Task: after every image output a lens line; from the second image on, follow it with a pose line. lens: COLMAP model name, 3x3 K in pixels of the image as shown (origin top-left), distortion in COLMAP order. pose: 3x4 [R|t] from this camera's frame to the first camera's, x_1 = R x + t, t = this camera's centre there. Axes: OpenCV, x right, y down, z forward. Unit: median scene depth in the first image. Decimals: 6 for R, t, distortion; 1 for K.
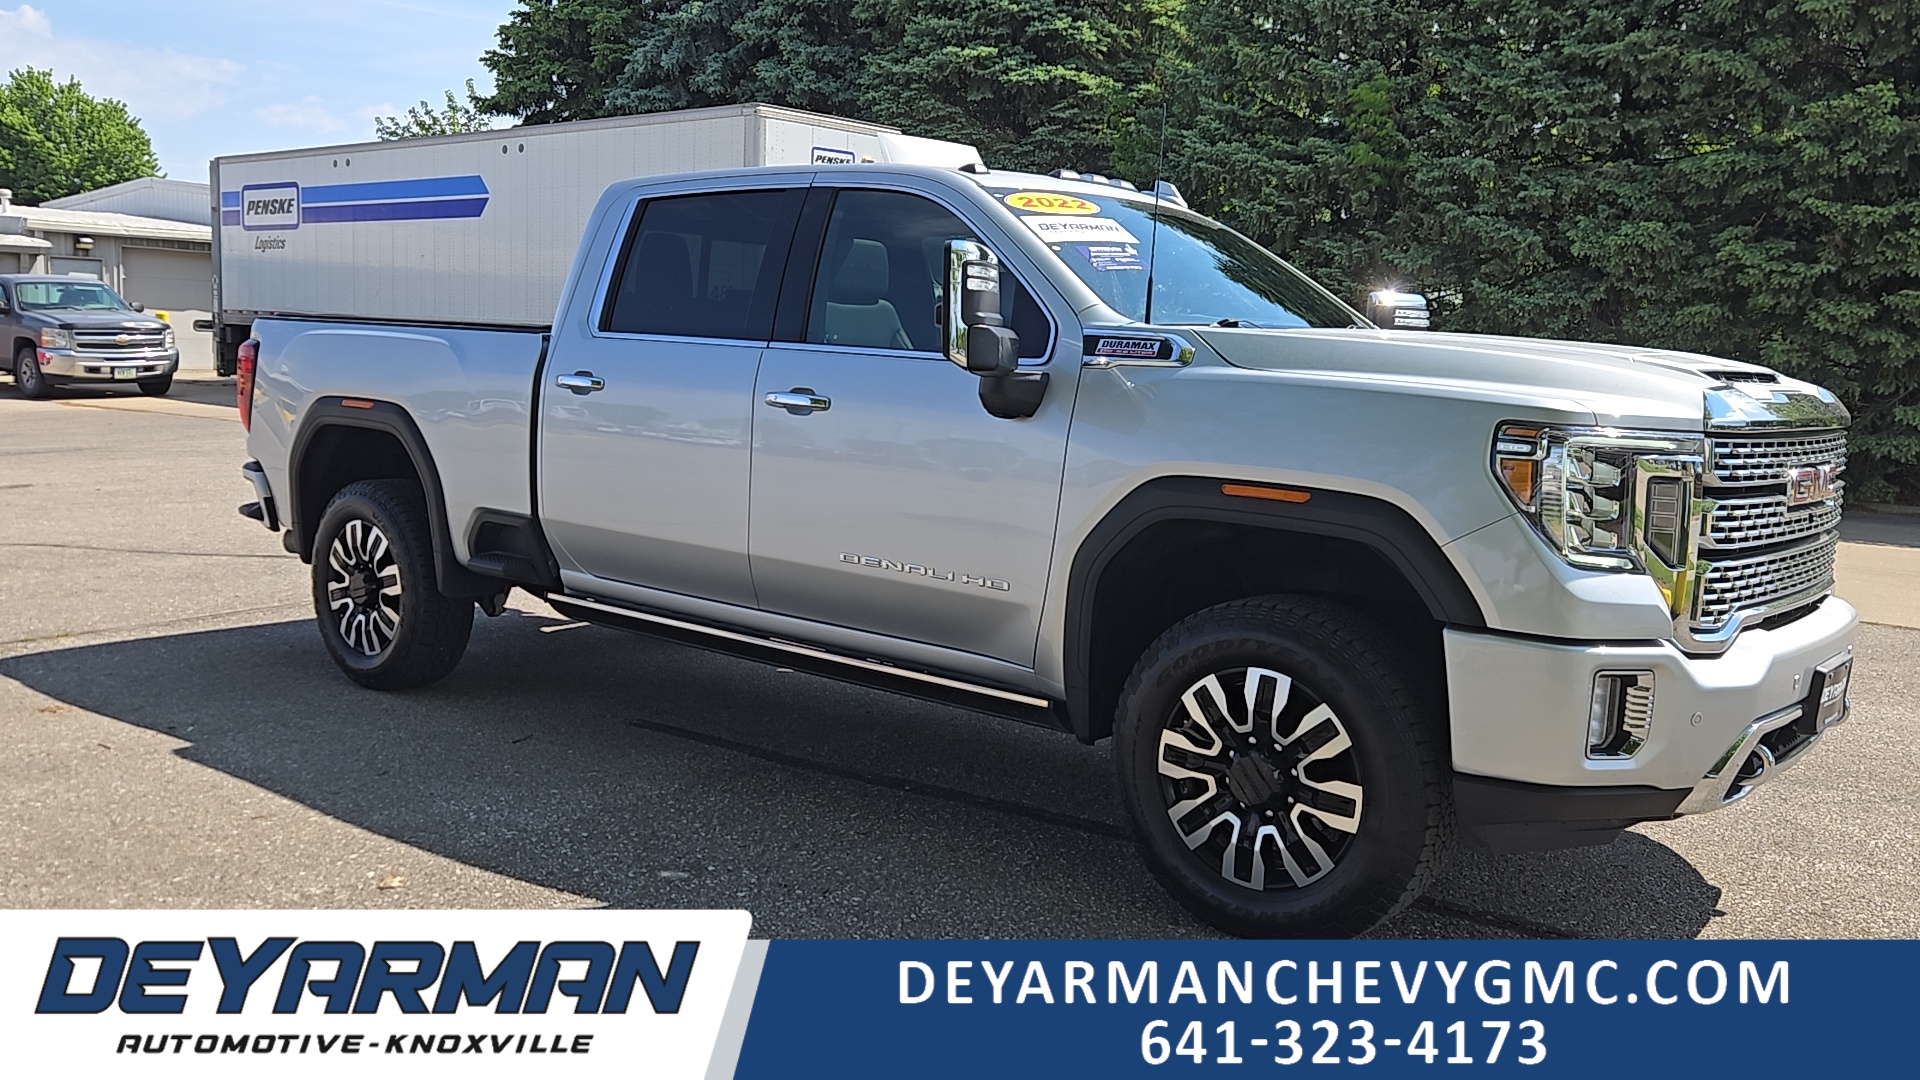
lens RADIAL K [[1600.3, 0, 954.1], [0, 1600.3, 536.0], [0, 0, 1]] dist [0.011851, -0.004980]
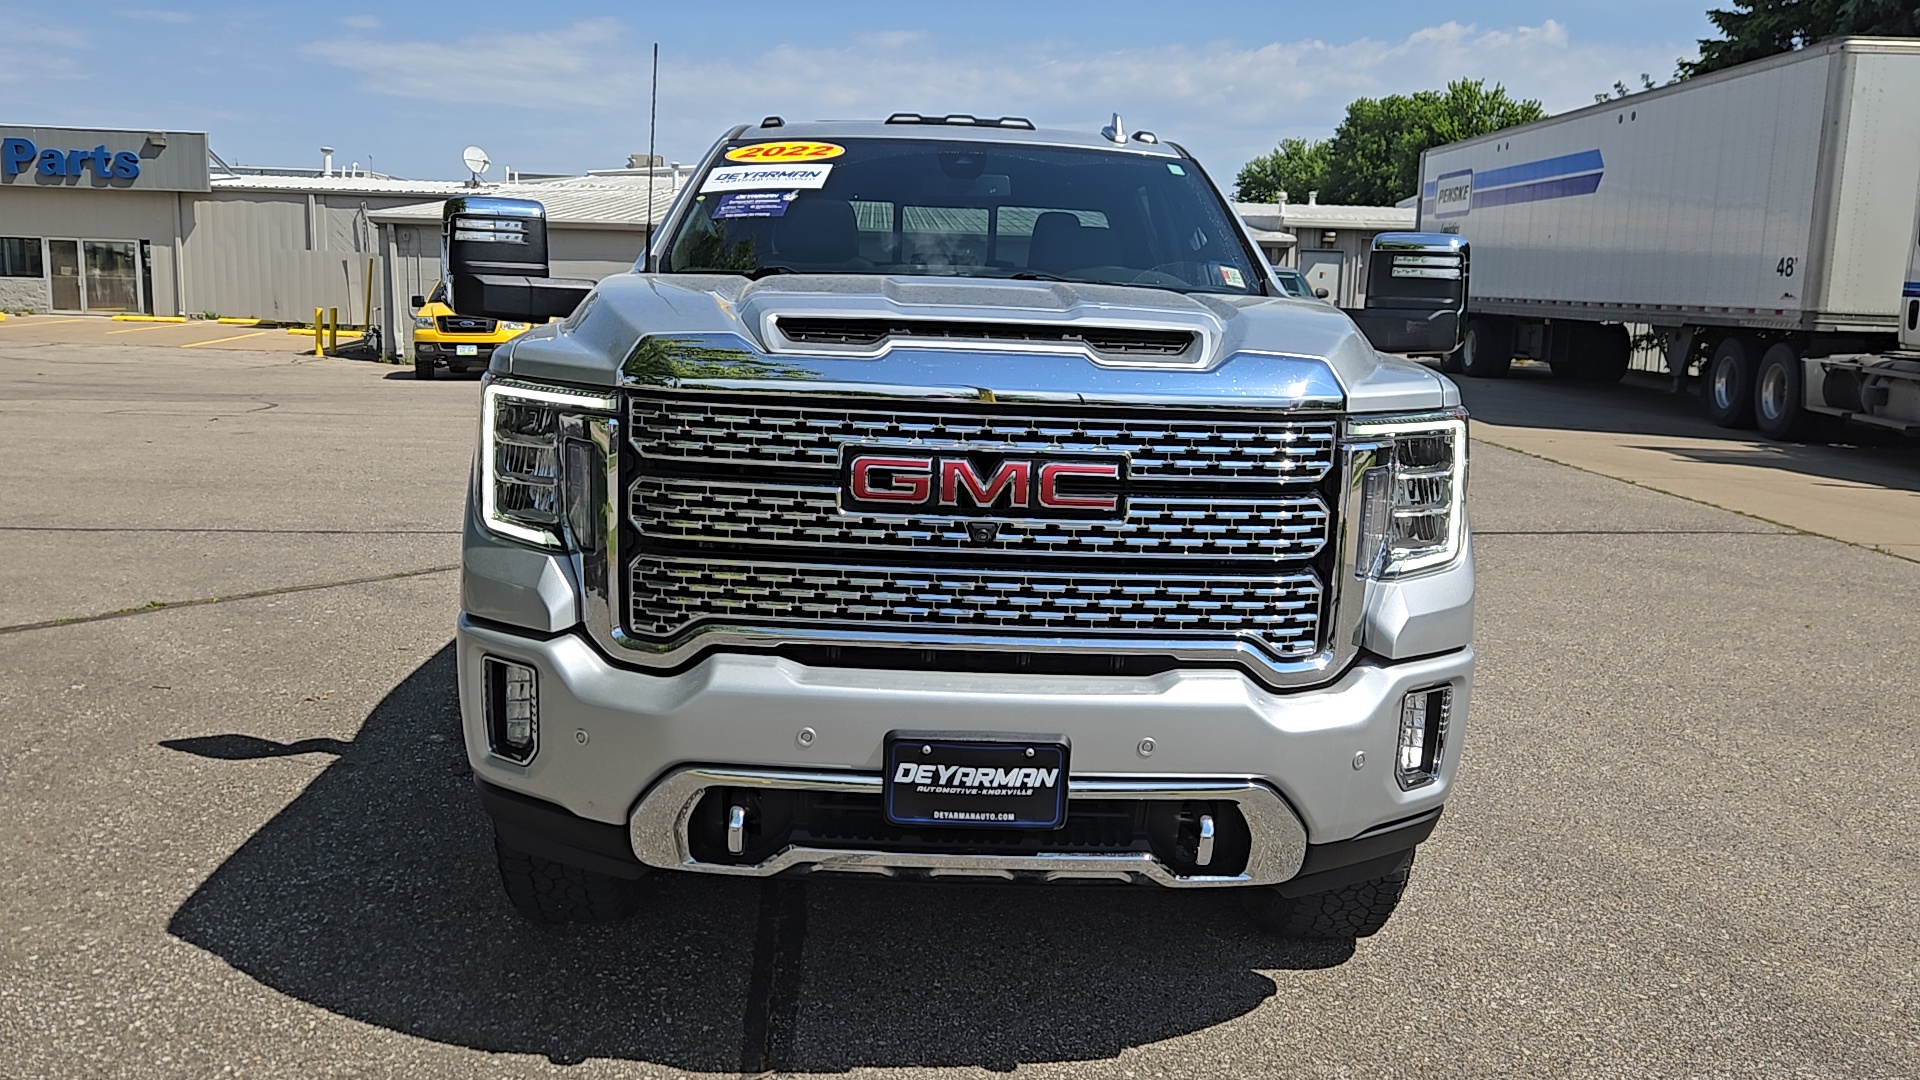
lens RADIAL K [[1600.3, 0, 967.7], [0, 1600.3, 536.7], [0, 0, 1]] dist [0.011851, -0.004980]
pose [[0.659131, 0.102912, -0.744953, 0.714496], [-0.097937, 0.993903, 0.050650, -0.028732], [0.745624, 0.039573, 0.665191, 0.360791]]
